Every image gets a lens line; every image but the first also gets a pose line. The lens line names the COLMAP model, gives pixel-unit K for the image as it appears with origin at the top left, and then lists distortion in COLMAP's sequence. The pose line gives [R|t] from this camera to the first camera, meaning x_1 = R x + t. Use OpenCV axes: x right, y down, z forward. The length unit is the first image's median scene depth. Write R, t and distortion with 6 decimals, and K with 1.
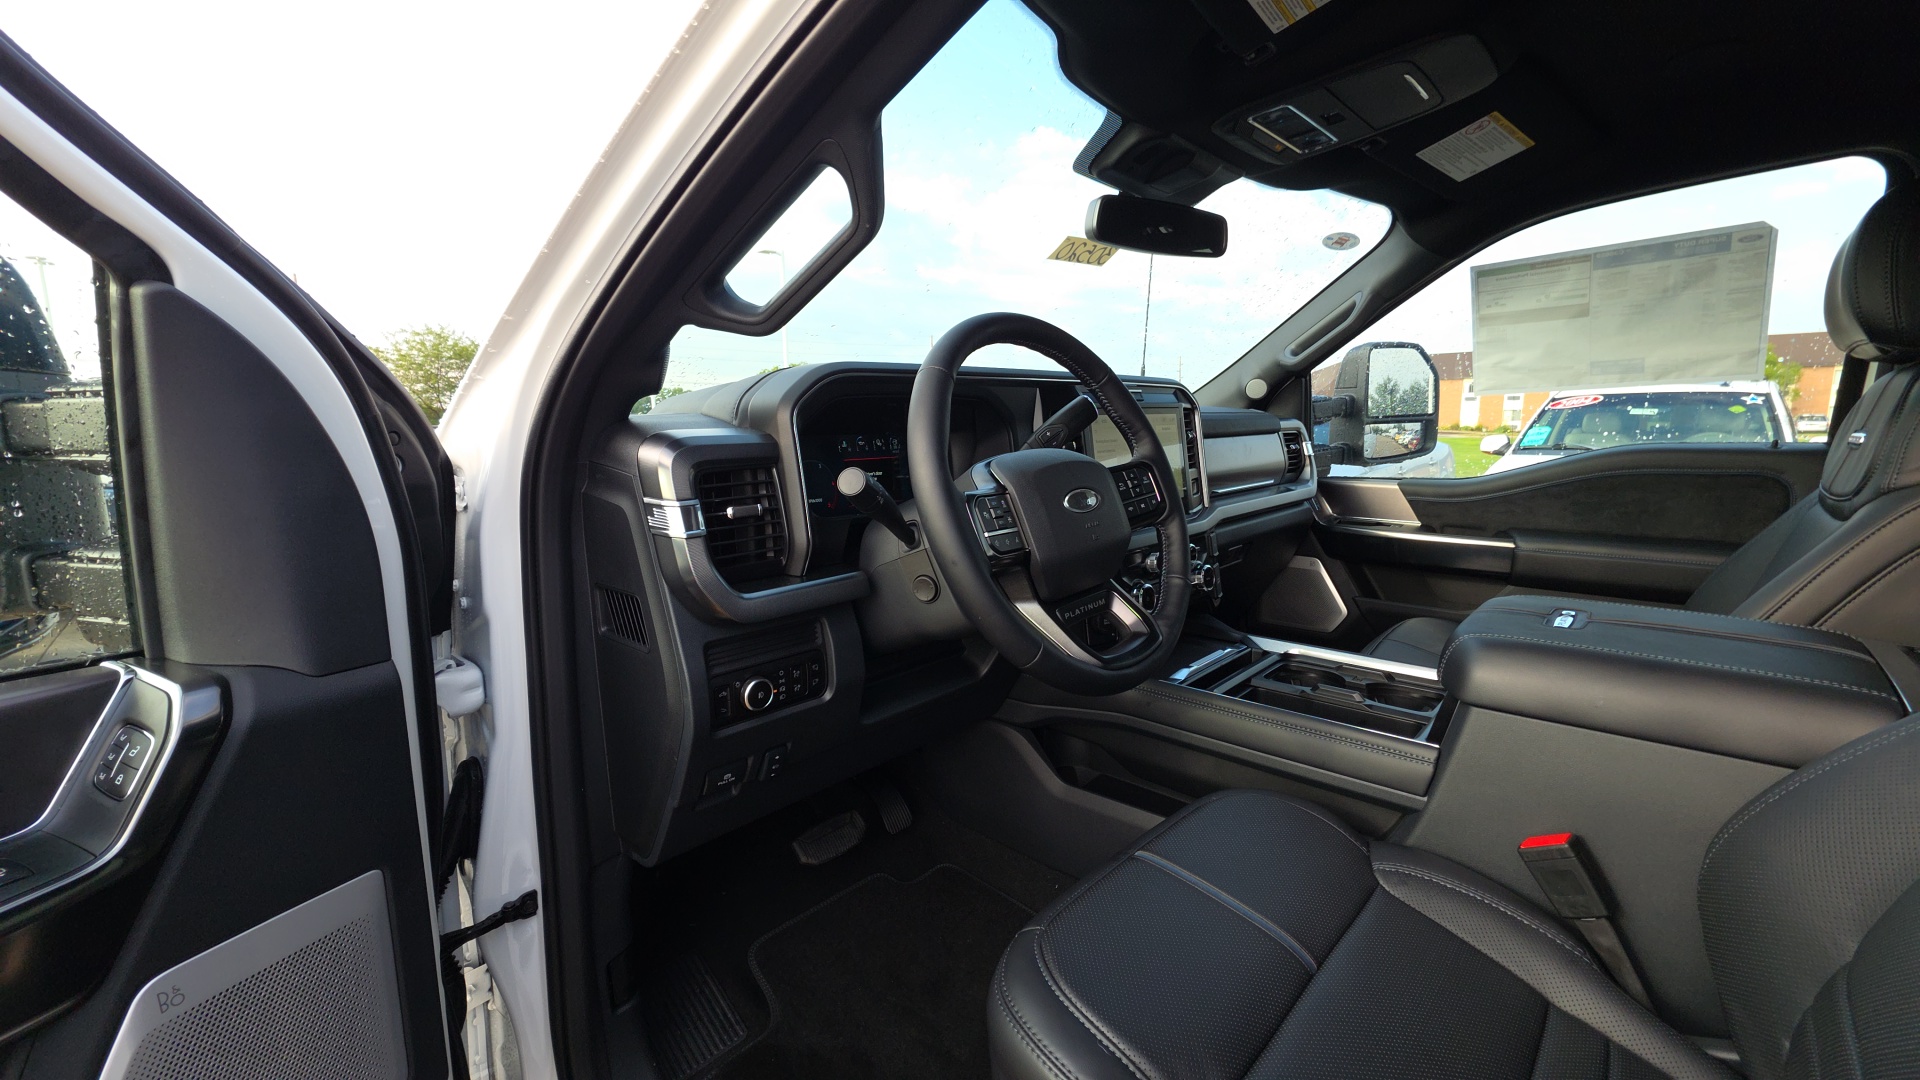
lens RADIAL K [[769.2, 0, 967.0], [0, 769.2, 533.8], [0, 0, 1]] dist [0.000756, -0.003267]
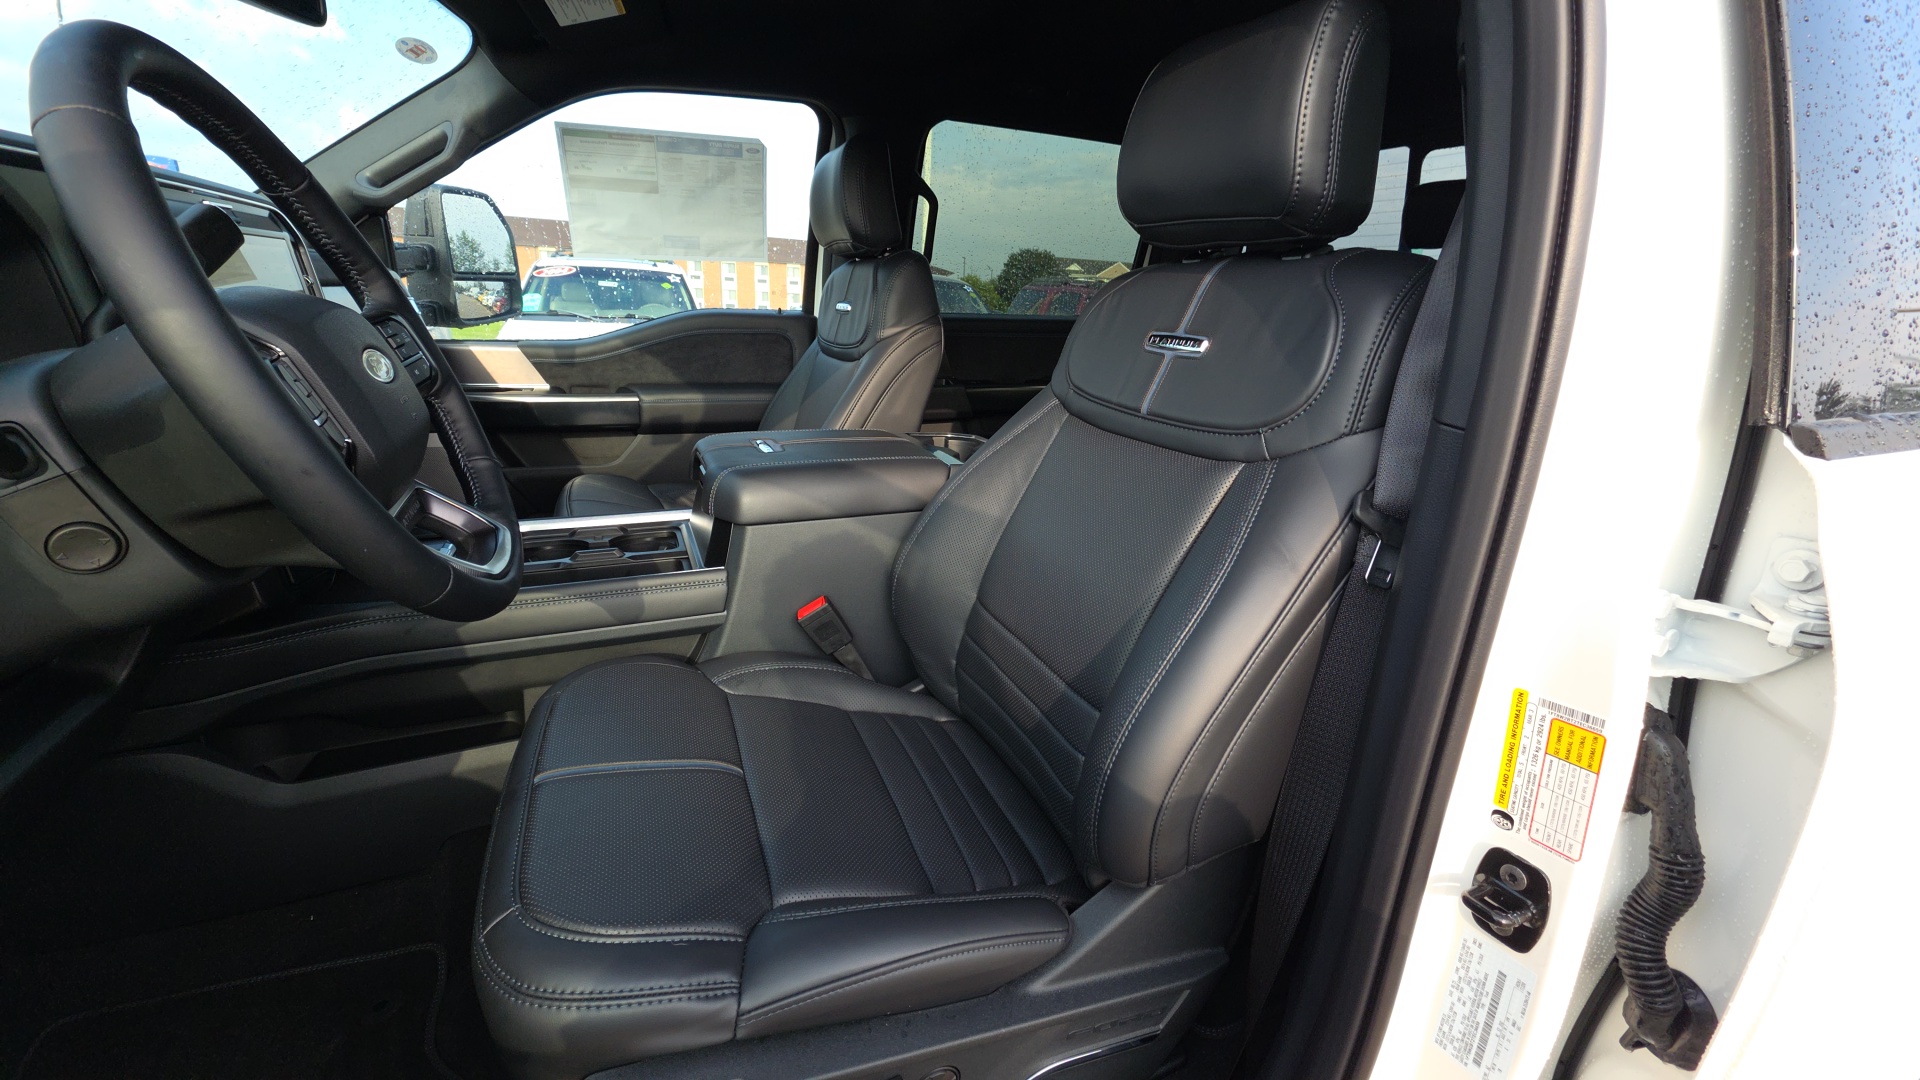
lens RADIAL K [[769.2, 0, 935.5], [0, 769.2, 542.3], [0, 0, 1]] dist [0.000756, -0.003267]
pose [[0.374786, -0.244679, 0.894241, -0.196285], [0.085817, 0.969560, 0.229321, -0.002530], [-0.923131, -0.009205, 0.384376, 0.155935]]
